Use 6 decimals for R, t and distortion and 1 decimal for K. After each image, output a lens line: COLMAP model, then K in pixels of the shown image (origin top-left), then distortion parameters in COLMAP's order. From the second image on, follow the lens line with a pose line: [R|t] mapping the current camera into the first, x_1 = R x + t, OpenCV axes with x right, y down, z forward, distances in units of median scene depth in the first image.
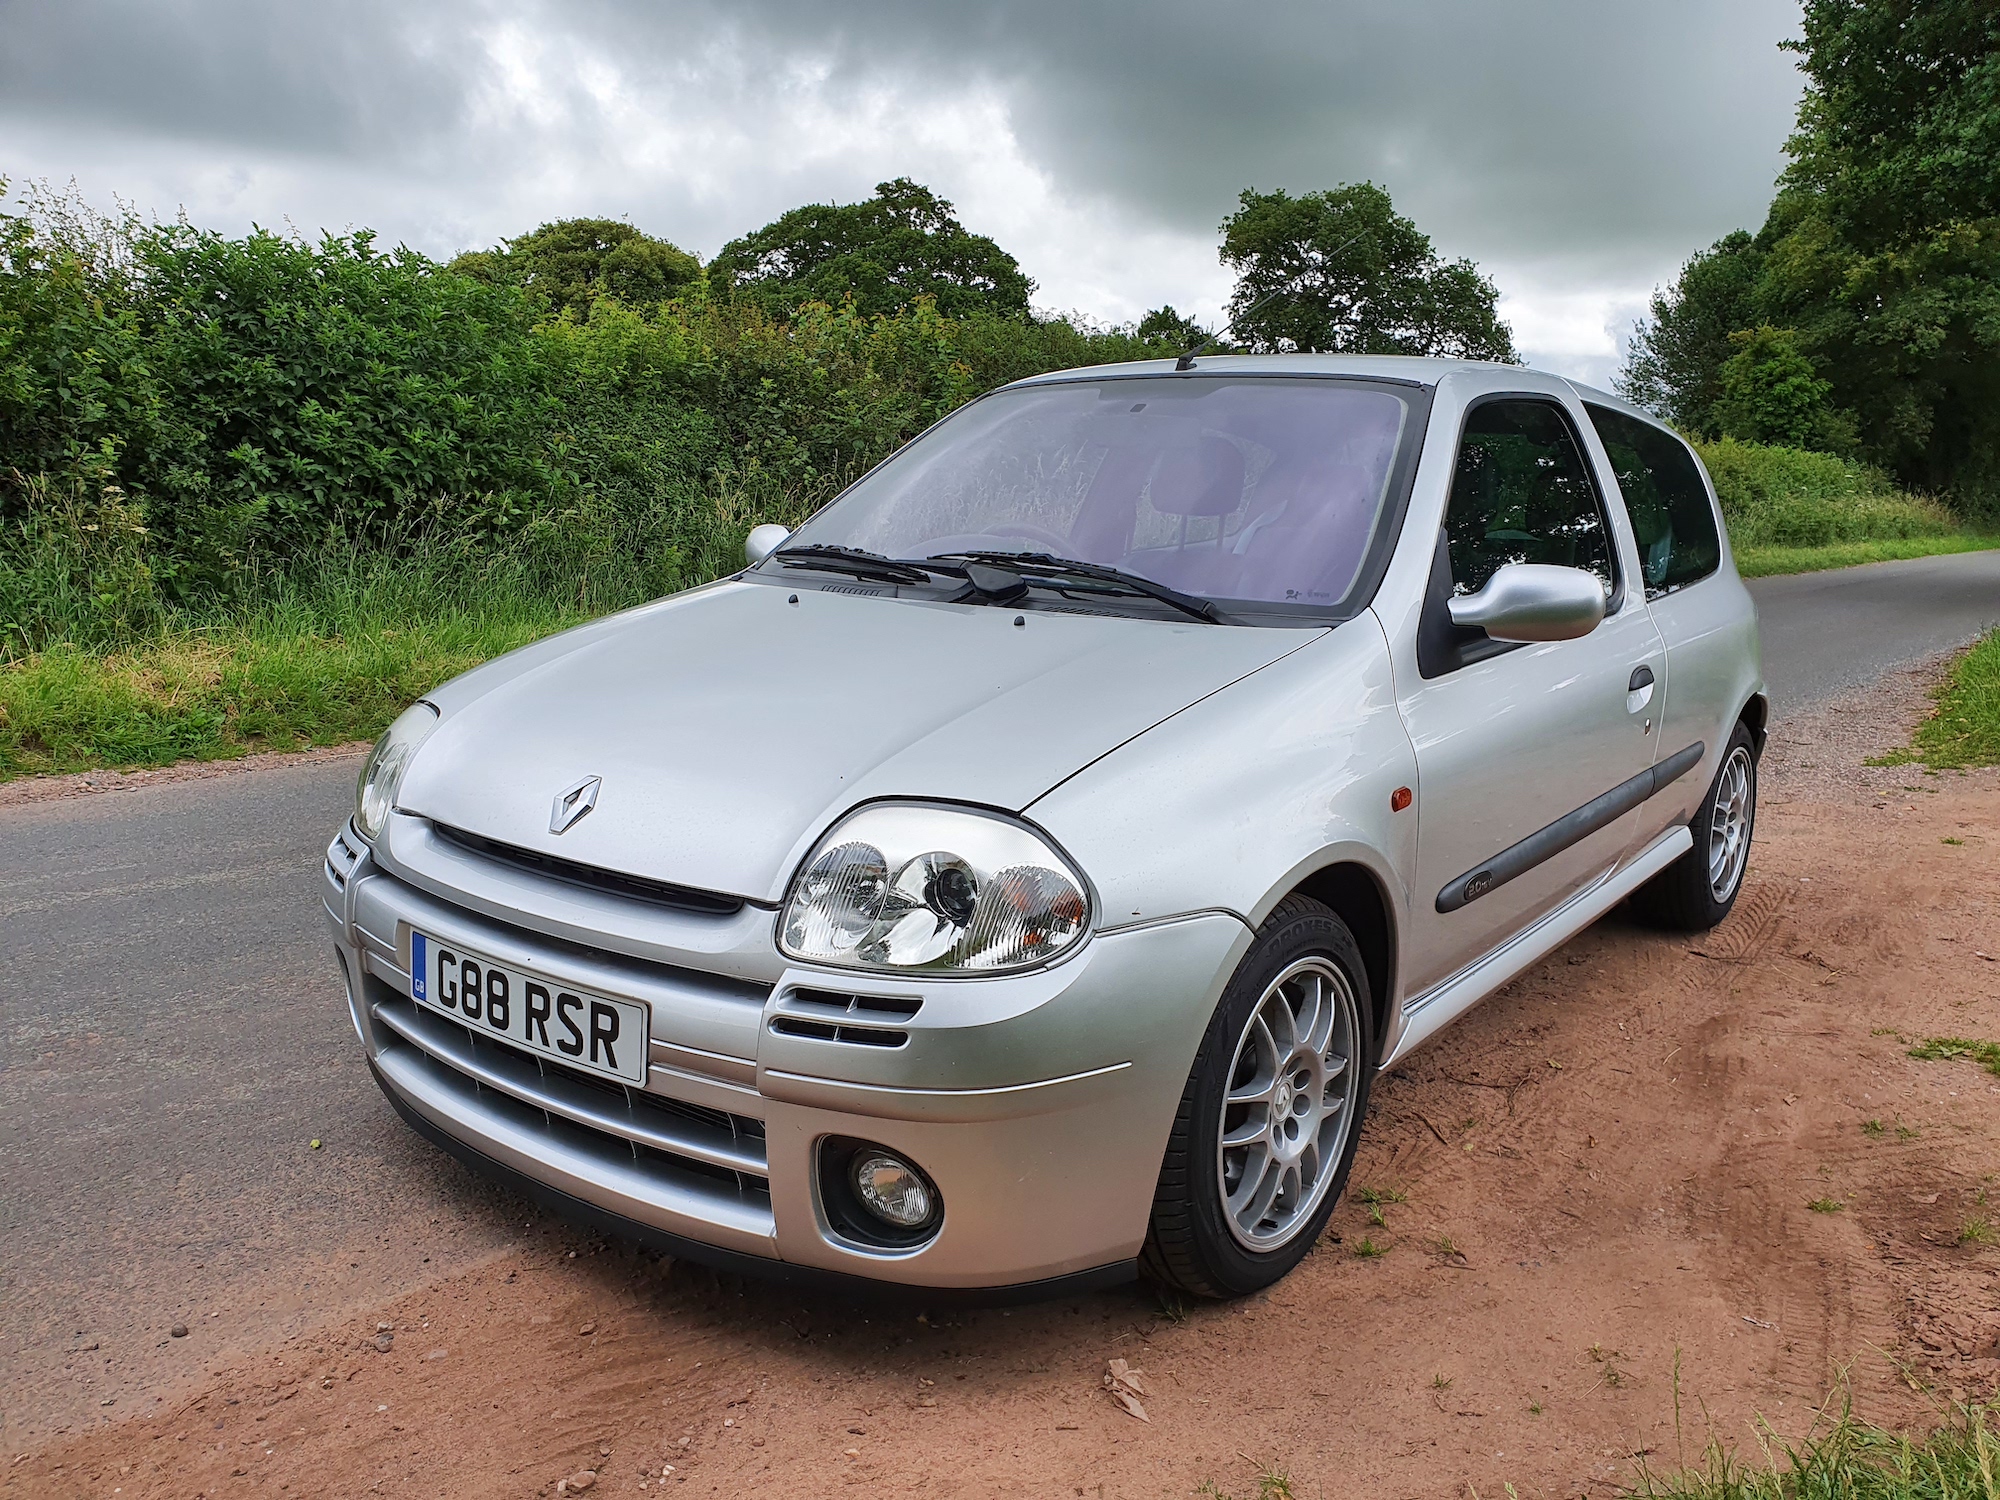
lens RADIAL K [[1542.2, 0, 1000.0], [0, 1542.2, 750.0], [0, 0, 1]] dist [-0.009072, 0.048492]
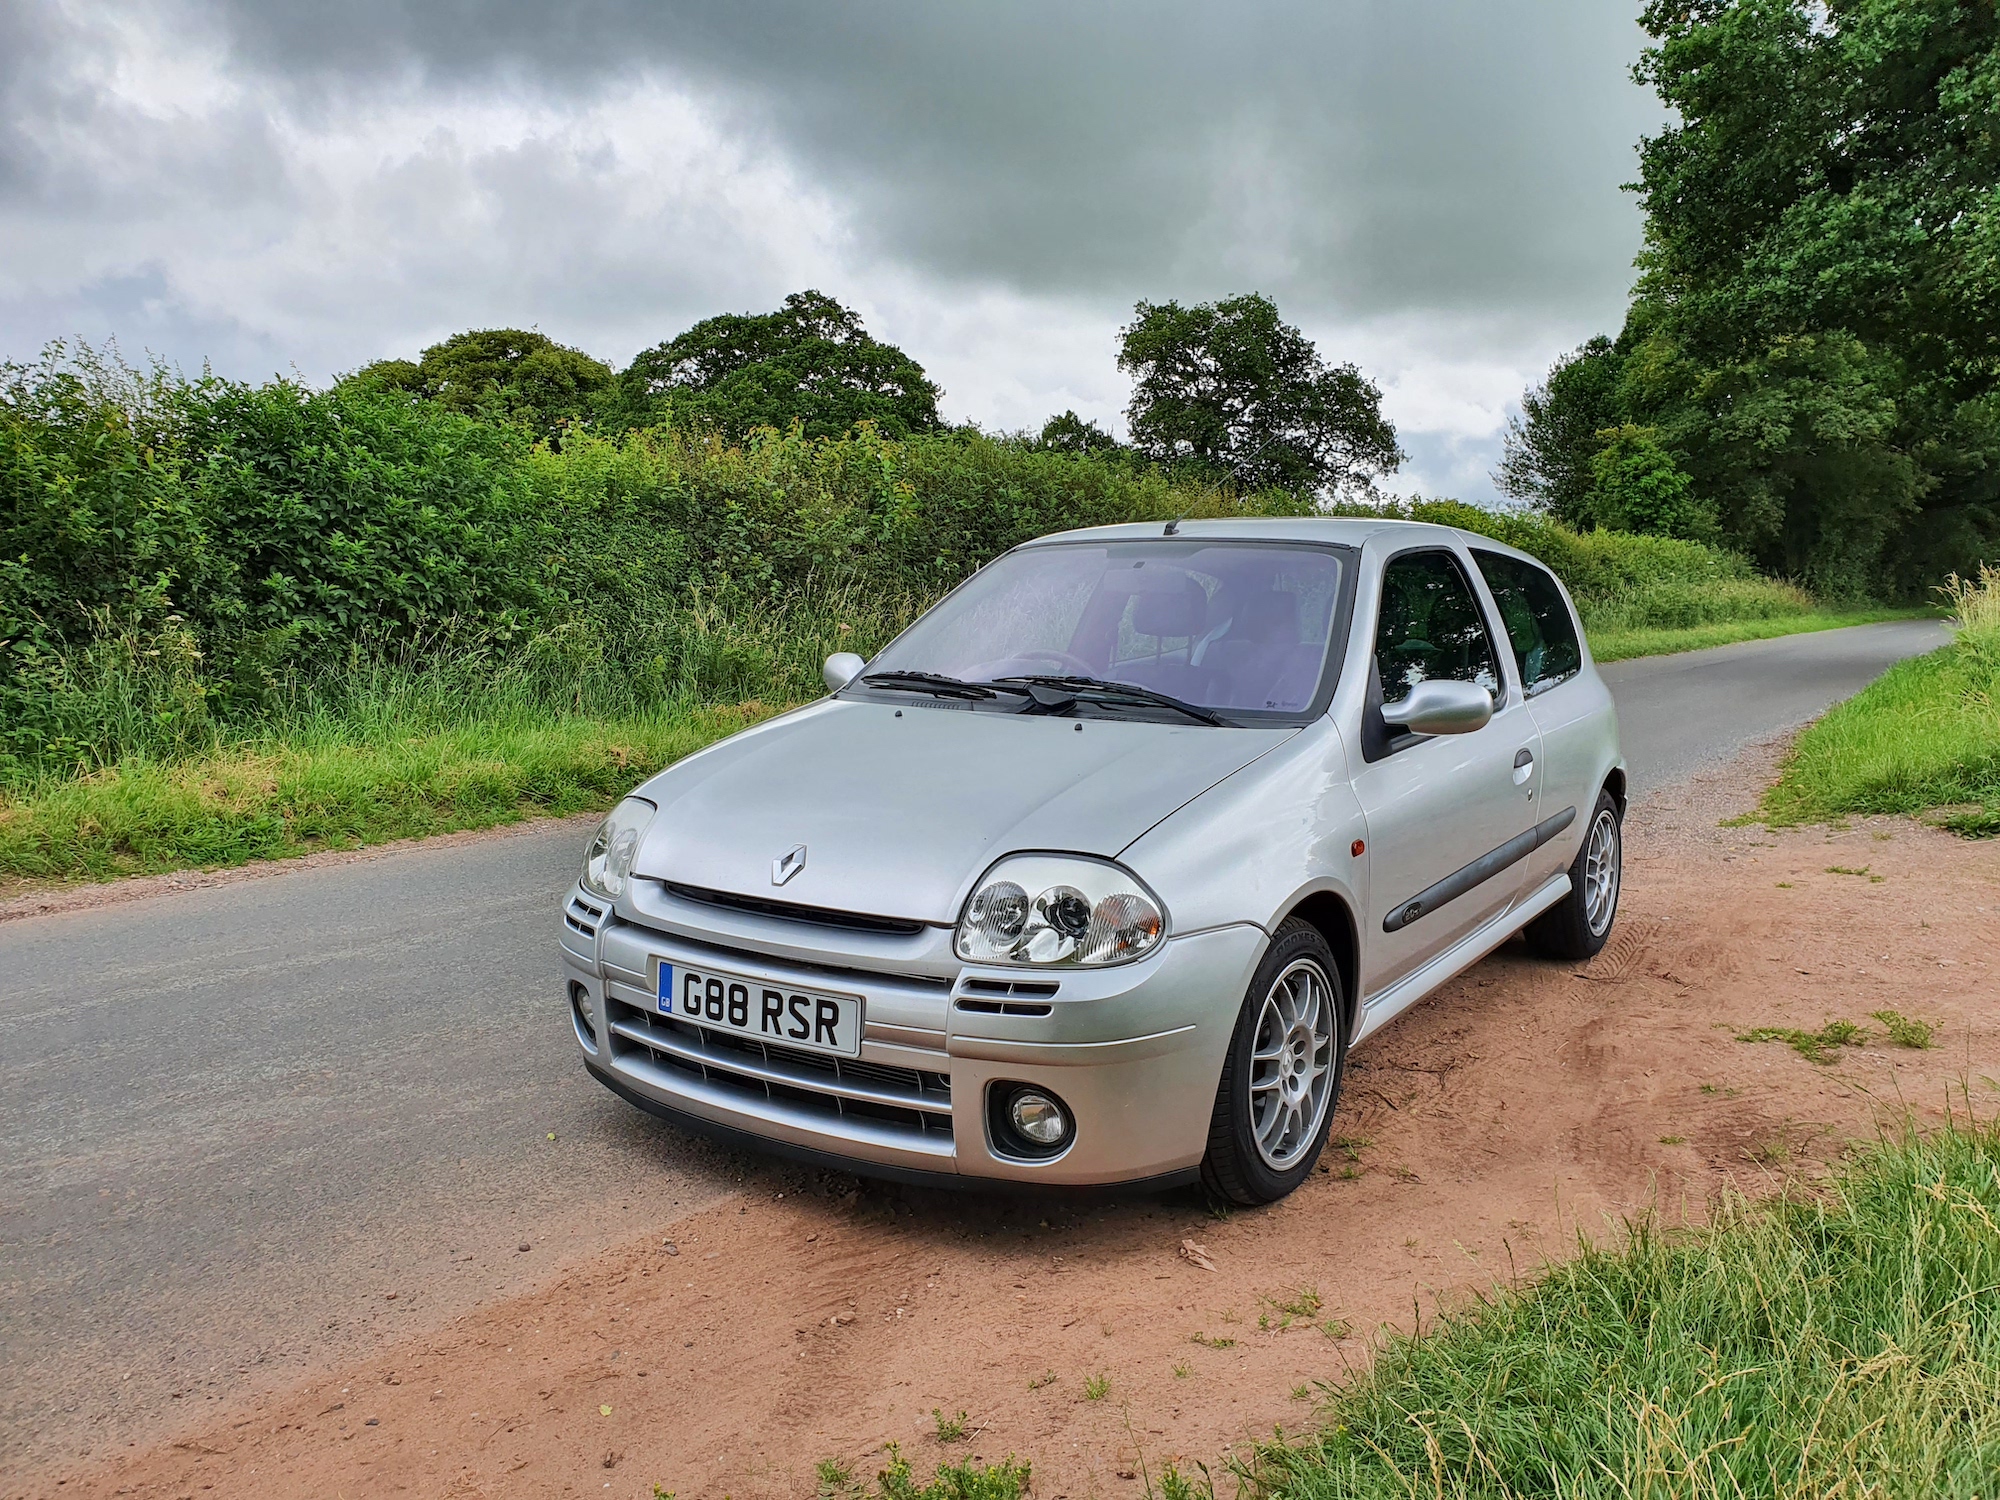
lens RADIAL K [[1511.7, 0, 997.5], [0, 1511.7, 720.8], [0, 0, 1]] dist [0.032696, -0.008787]
pose [[0.998236, -0.021573, 0.055306, -0.057458], [0.025795, 0.996714, -0.076787, 0.005439], [-0.053468, 0.078078, 0.995512, -0.149777]]
